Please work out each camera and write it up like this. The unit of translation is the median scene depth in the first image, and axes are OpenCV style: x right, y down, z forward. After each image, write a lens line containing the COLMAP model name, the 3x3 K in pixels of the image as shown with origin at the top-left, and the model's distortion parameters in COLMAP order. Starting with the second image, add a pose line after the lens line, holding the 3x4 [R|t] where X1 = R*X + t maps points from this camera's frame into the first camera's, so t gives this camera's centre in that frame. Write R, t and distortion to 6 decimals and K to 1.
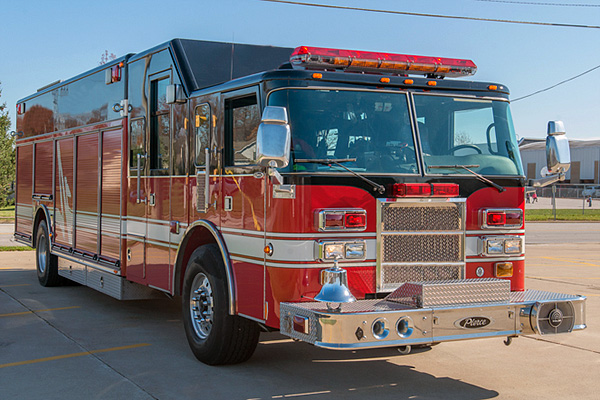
lens RADIAL K [[923.9, 0, 300.0], [0, 923.9, 200.0], [0, 0, 1]] dist [0.002280, 0.011407]
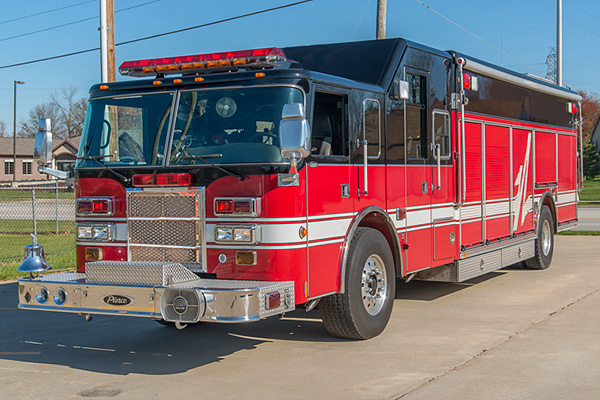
lens RADIAL K [[908.7, 0, 301.1], [0, 908.7, 181.9], [0, 0, 1]] dist [0.012450, 0.029347]
pose [[0.579104, -0.013136, -0.815148, 1.142186], [0.015001, 0.999873, -0.005456, -0.000689], [0.815116, -0.009069, 0.579227, 0.516152]]
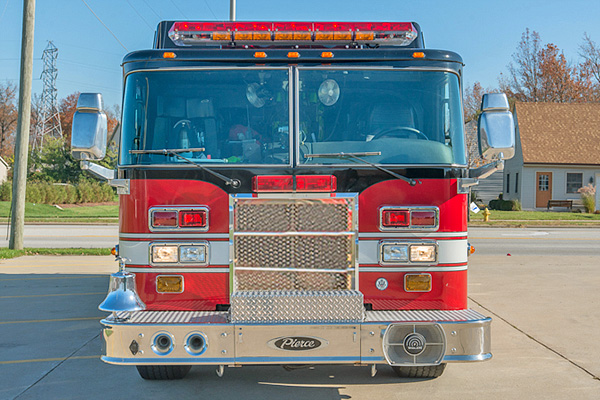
lens RADIAL K [[1016.6, 0, 300.0], [0, 1016.6, 200.0], [0, 0, 1]] dist [0.021645, 0.002504]
pose [[0.908508, -0.003425, -0.417852, 0.536987], [0.002554, 0.999993, -0.002642, 0.006753], [0.417859, 0.001333, 0.908511, 0.167893]]
